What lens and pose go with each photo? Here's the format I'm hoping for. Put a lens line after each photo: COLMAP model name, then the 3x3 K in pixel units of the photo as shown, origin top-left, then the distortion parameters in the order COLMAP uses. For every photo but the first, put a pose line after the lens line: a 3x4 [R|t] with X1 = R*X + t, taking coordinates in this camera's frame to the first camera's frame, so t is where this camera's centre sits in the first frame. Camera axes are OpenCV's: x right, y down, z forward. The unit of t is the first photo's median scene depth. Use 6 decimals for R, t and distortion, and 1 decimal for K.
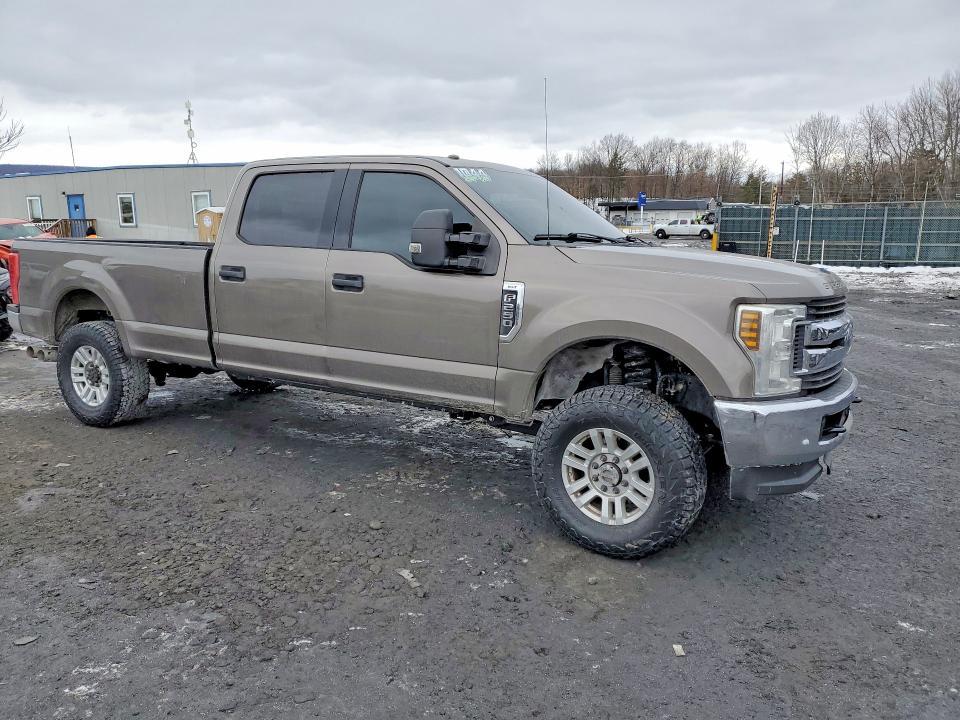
lens RADIAL K [[818.1, 0, 477.6], [0, 818.1, 379.0], [0, 0, 1]] dist [0.024950, 0.004101]
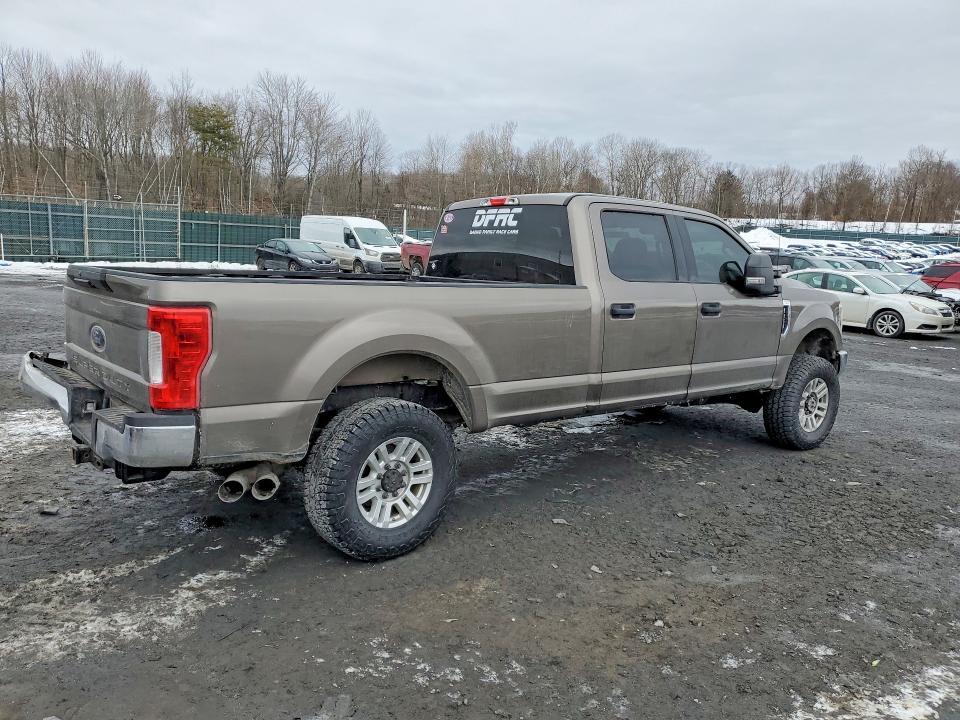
lens RADIAL K [[818.1, 0, 477.6], [0, 818.1, 379.0], [0, 0, 1]] dist [0.024950, 0.004101]
pose [[0.242261, -0.154573, 0.957819, -1.139492], [0.130726, 0.983425, 0.125641, -0.170045], [-0.961364, 0.094774, 0.258452, 0.807615]]
